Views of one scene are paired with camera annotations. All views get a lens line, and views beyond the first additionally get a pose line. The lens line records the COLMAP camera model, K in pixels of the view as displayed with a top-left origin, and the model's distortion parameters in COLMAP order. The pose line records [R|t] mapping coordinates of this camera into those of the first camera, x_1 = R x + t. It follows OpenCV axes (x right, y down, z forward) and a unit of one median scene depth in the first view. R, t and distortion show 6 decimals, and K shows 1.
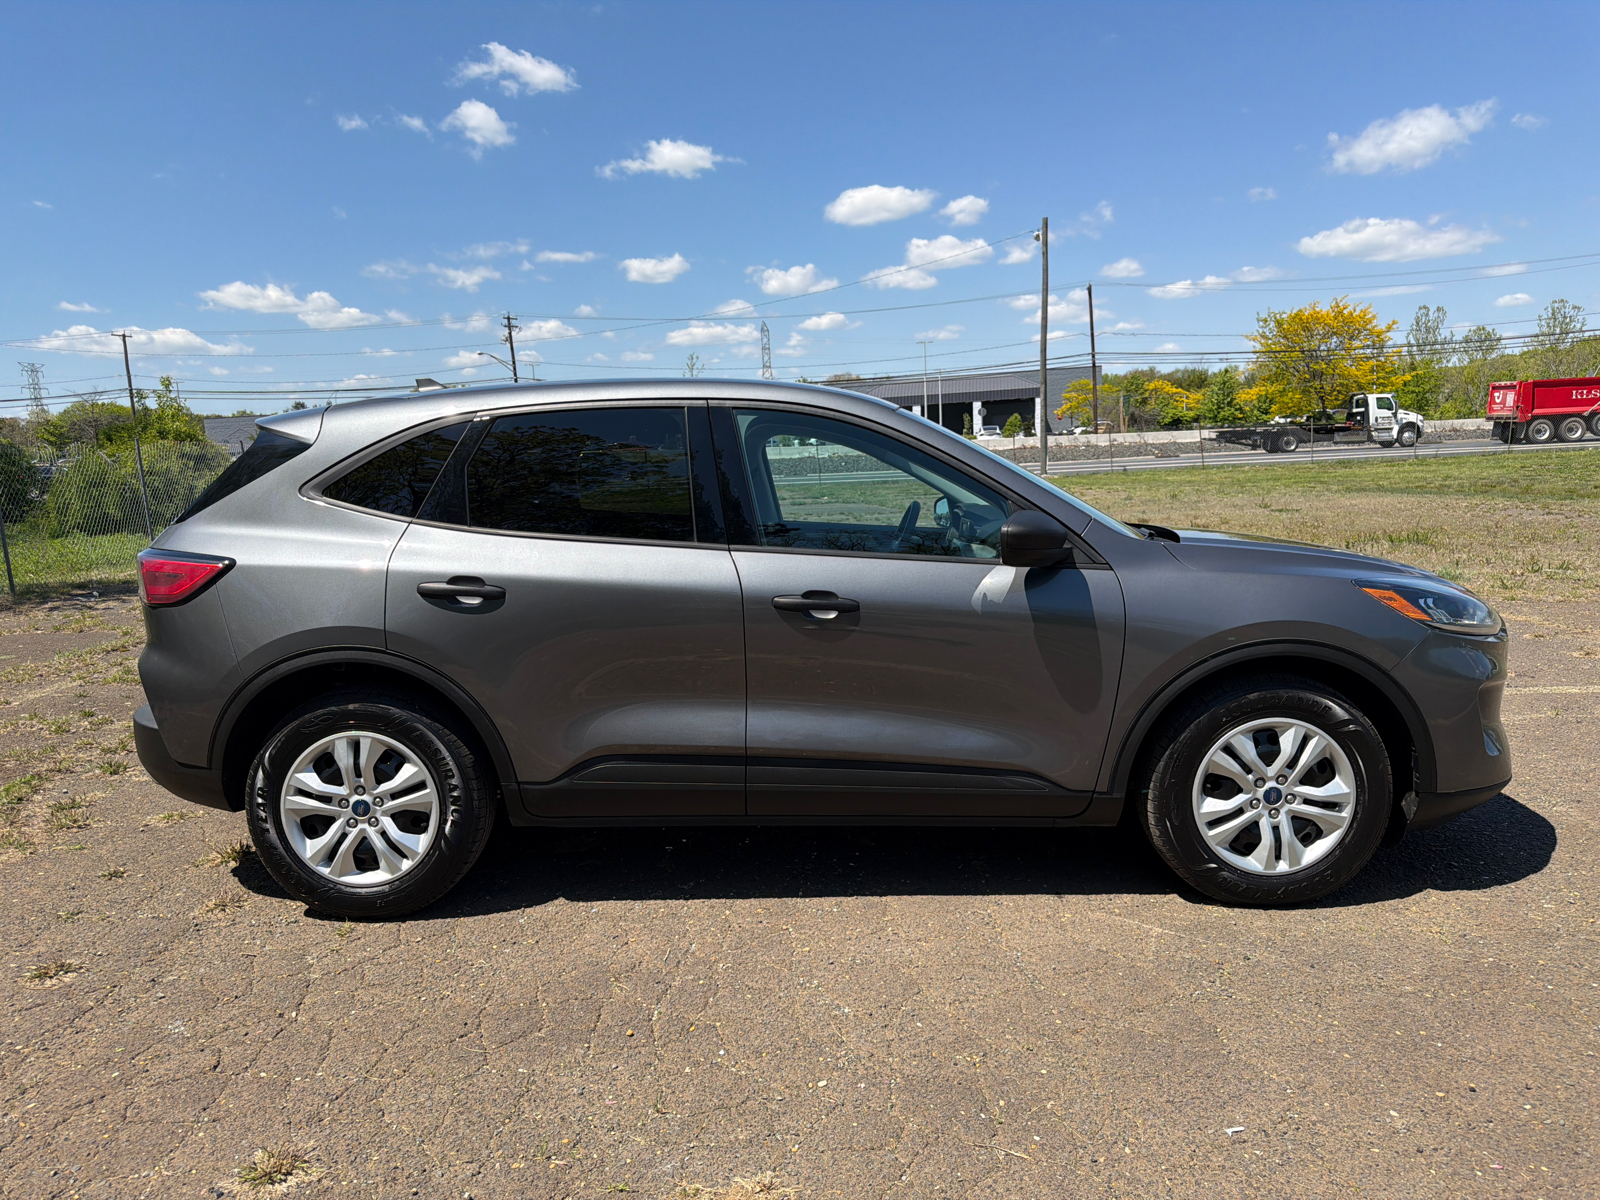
lens RADIAL K [[1169.2, 0, 787.4], [0, 1169.2, 615.3], [0, 0, 1]] dist [0.034908, -0.039785]
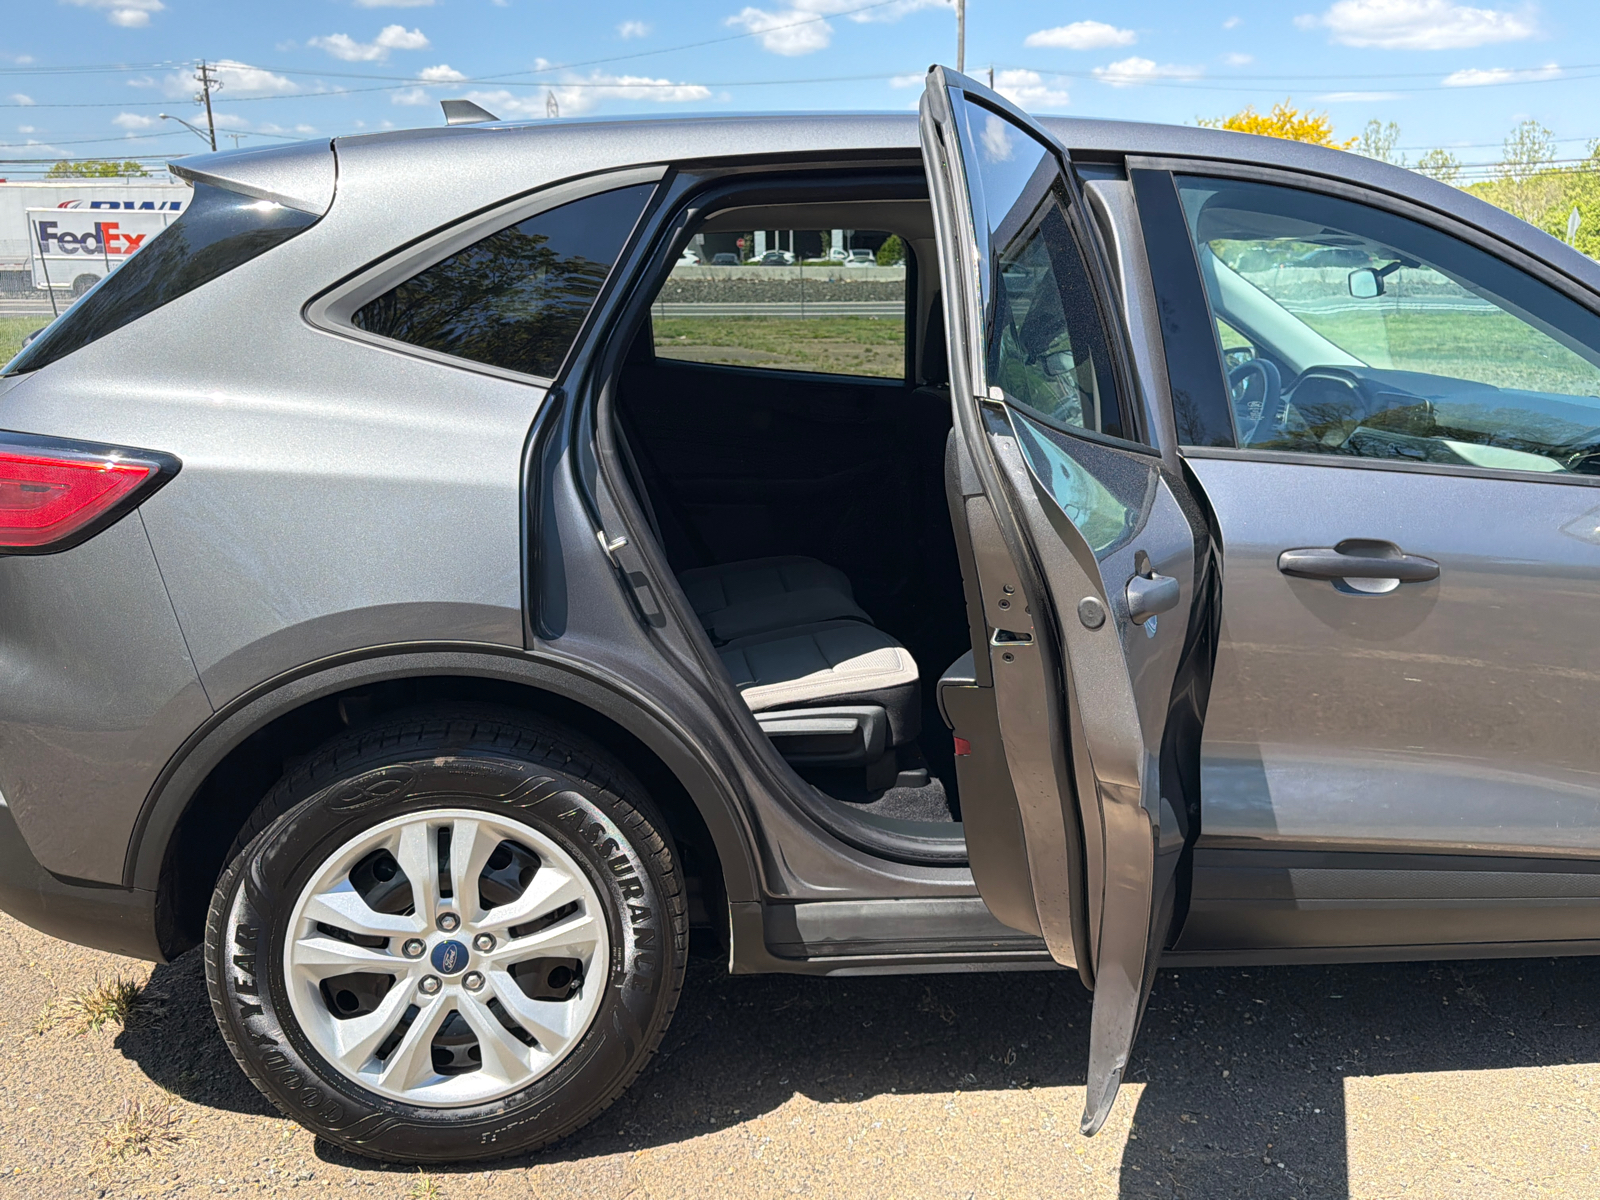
lens RADIAL K [[1482.2, 0, 793.0], [0, 1482.2, 608.7], [0, 0, 1]] dist [0.010488, 0.000000]
pose [[0.987646, 0.000905, 0.156700, -0.314187], [-0.013586, 0.996712, 0.079874, -0.037156], [-0.156113, -0.081016, 0.984411, 0.358754]]
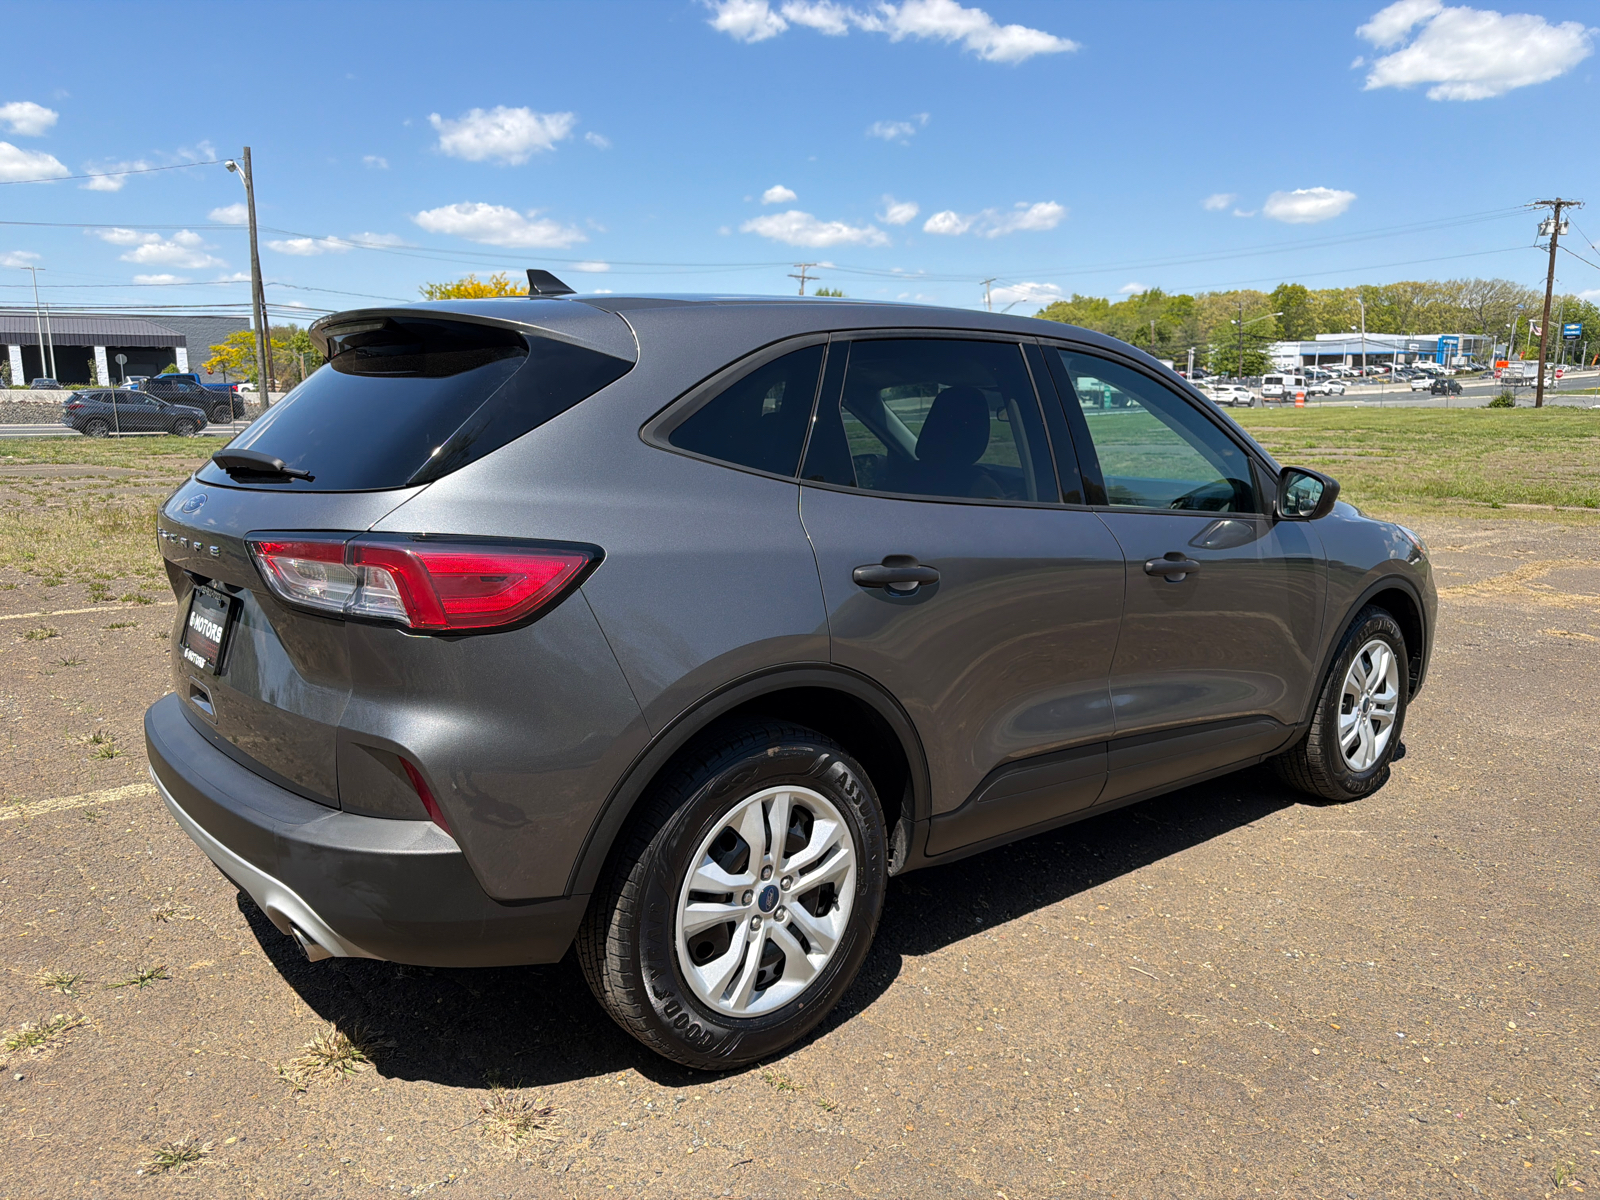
lens RADIAL K [[1169.2, 0, 796.3], [0, 1169.2, 594.9], [0, 0, 1]] dist [0.034908, -0.039785]
pose [[0.745069, -0.067927, 0.663519, -0.784484], [0.059957, 0.997594, 0.034801, -0.034954], [-0.664287, 0.013854, 0.747349, 0.470641]]
